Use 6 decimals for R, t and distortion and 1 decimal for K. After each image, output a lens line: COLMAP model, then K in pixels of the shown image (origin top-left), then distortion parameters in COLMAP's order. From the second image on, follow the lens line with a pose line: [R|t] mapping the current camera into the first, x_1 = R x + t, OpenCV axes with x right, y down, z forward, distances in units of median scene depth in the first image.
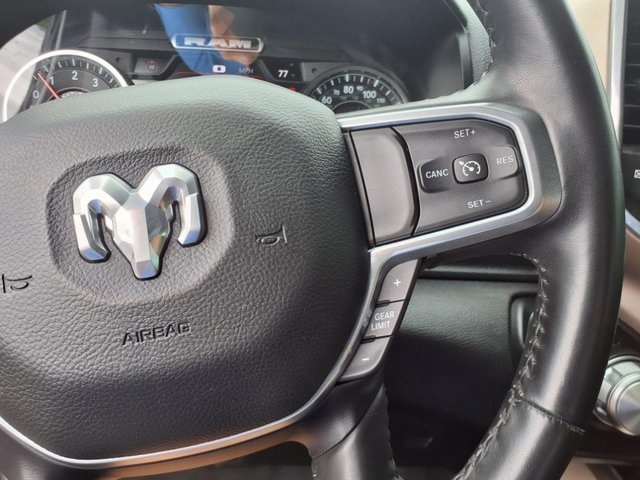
lens RADIAL K [[509.4, 0, 318.9], [0, 509.4, 269.2], [0, 0, 1]] dist [-0.002730, -0.003607]
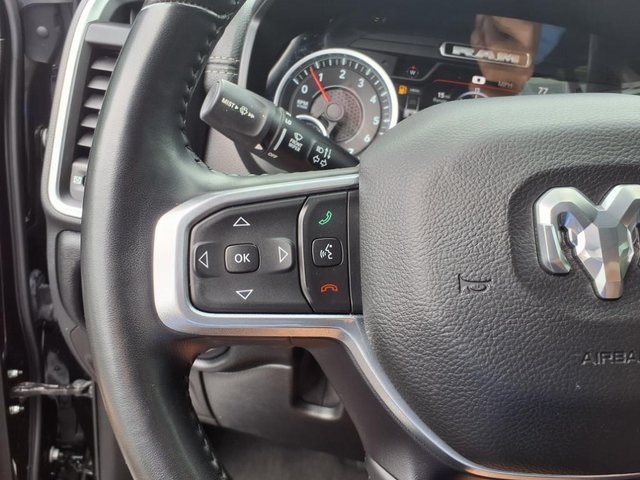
lens RADIAL K [[496.2, 0, 327.2], [0, 496.2, 272.1], [0, 0, 1]] dist [0.002098, -0.002738]
pose [[0.981108, 0.141146, -0.132303, -0.321552], [-0.141305, 0.989932, 0.008232, 0.015202], [0.132133, 0.010619, 0.991175, -0.004249]]
